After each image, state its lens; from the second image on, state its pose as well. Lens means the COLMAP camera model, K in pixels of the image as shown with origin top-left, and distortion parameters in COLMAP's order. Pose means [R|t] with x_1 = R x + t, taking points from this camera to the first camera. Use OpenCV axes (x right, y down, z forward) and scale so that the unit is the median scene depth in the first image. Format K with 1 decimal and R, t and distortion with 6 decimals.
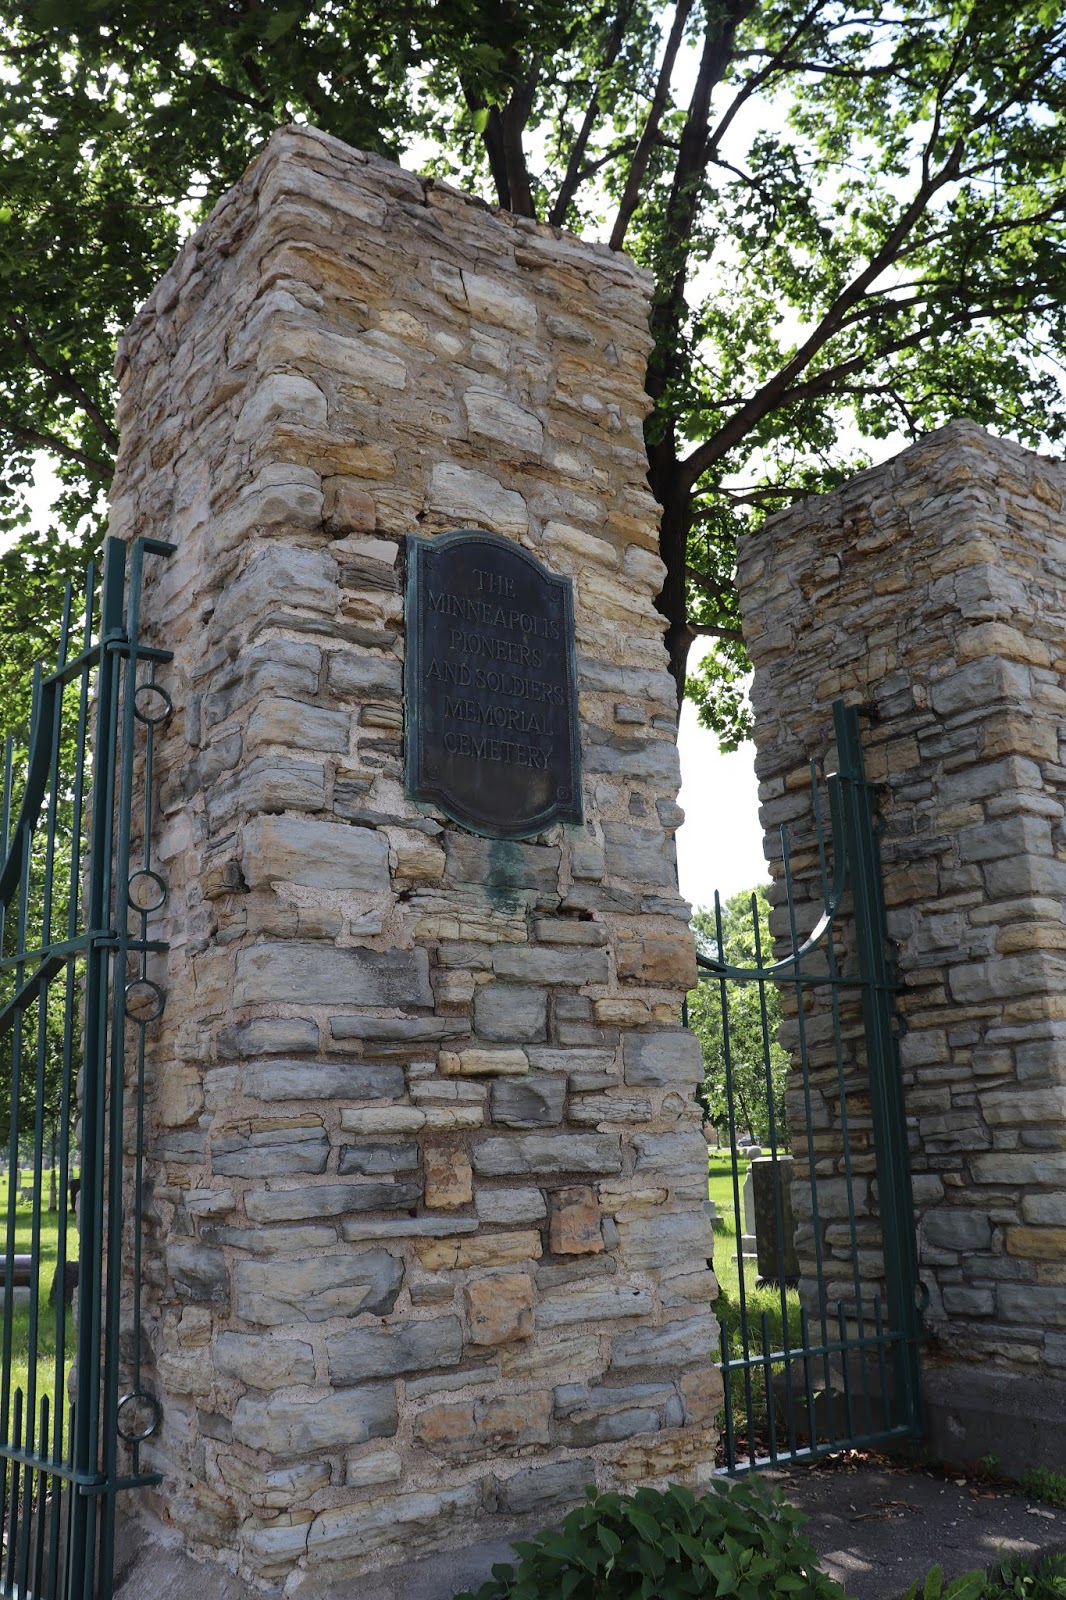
lens RADIAL K [[1360.1, 0, 533.0], [0, 1360.1, 800.0], [0, 0, 1]] dist [-0.133410, -0.000081]
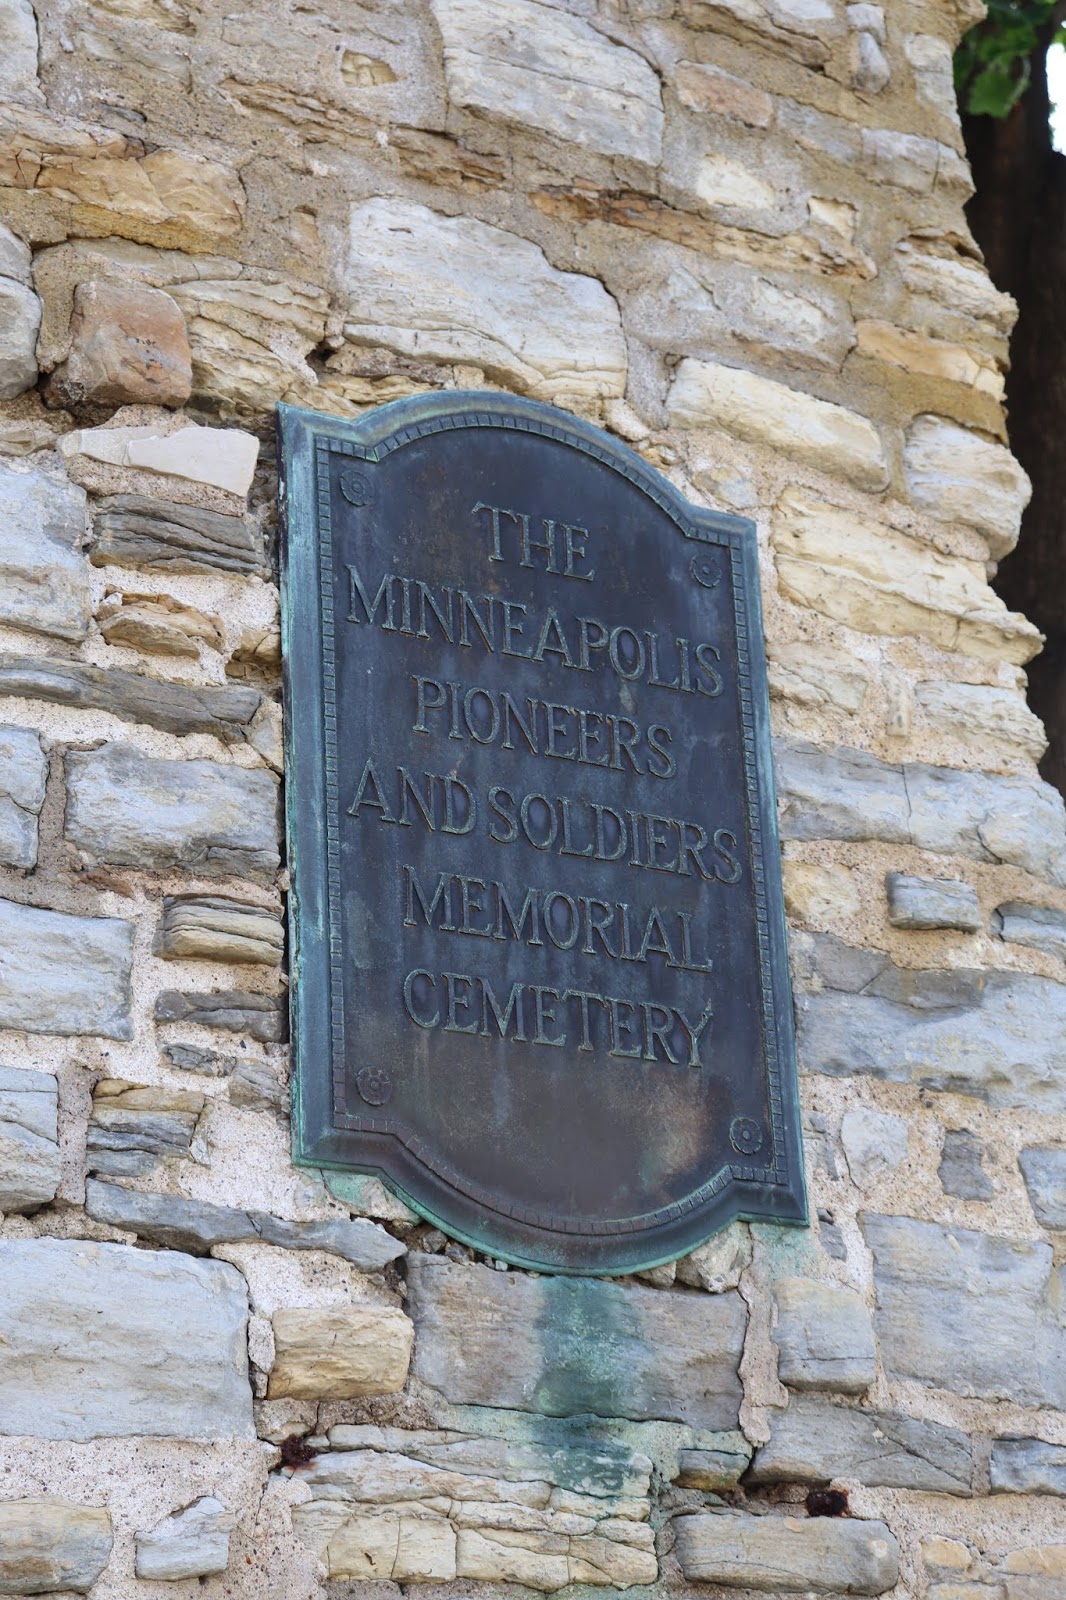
lens RADIAL K [[3319.2, 0, 533.0], [0, 3319.2, 800.0], [0, 0, 1]] dist [0.365588, 0.081425]
pose [[0.999311, -0.028630, -0.023613, -0.010230], [0.025962, 0.993981, -0.106436, -0.000861], [0.026518, 0.105749, 0.994039, 0.144424]]
